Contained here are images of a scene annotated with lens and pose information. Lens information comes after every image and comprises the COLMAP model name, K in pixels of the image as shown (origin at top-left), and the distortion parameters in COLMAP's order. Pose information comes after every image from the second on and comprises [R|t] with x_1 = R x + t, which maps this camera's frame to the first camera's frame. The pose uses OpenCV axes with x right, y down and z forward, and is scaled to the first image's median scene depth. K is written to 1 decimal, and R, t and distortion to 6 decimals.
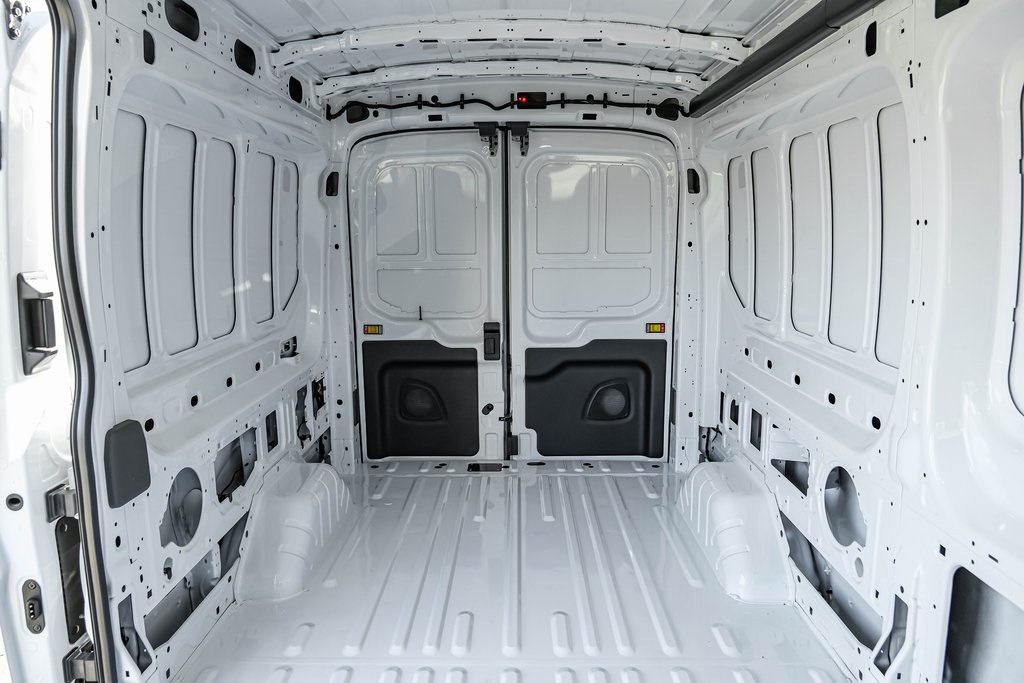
lens RADIAL K [[701.6, 0, 510.8], [0, 701.6, 335.2], [0, 0, 1]] dist [-0.023134, -0.000714]
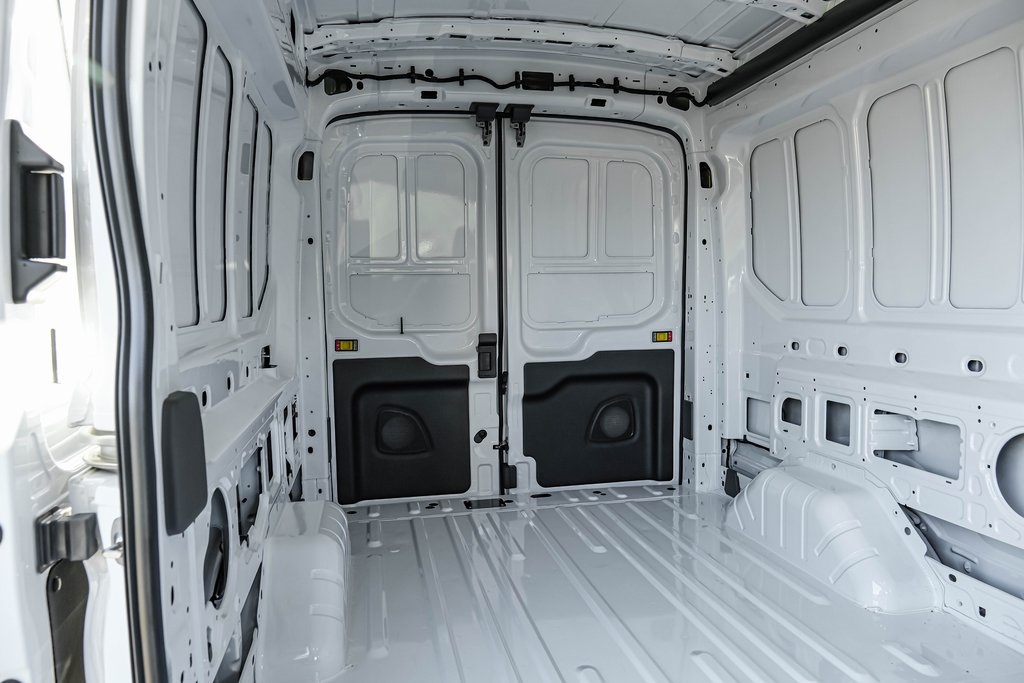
lens RADIAL K [[689.6, 0, 512.0], [0, 689.6, 341.5], [0, 0, 1]] dist [-0.024010, 0.000802]
pose [[0.976468, -0.021303, 0.214605, -0.192108], [0.040333, 0.995591, -0.084689, 0.068908], [-0.211855, 0.091352, 0.973022, 0.171910]]
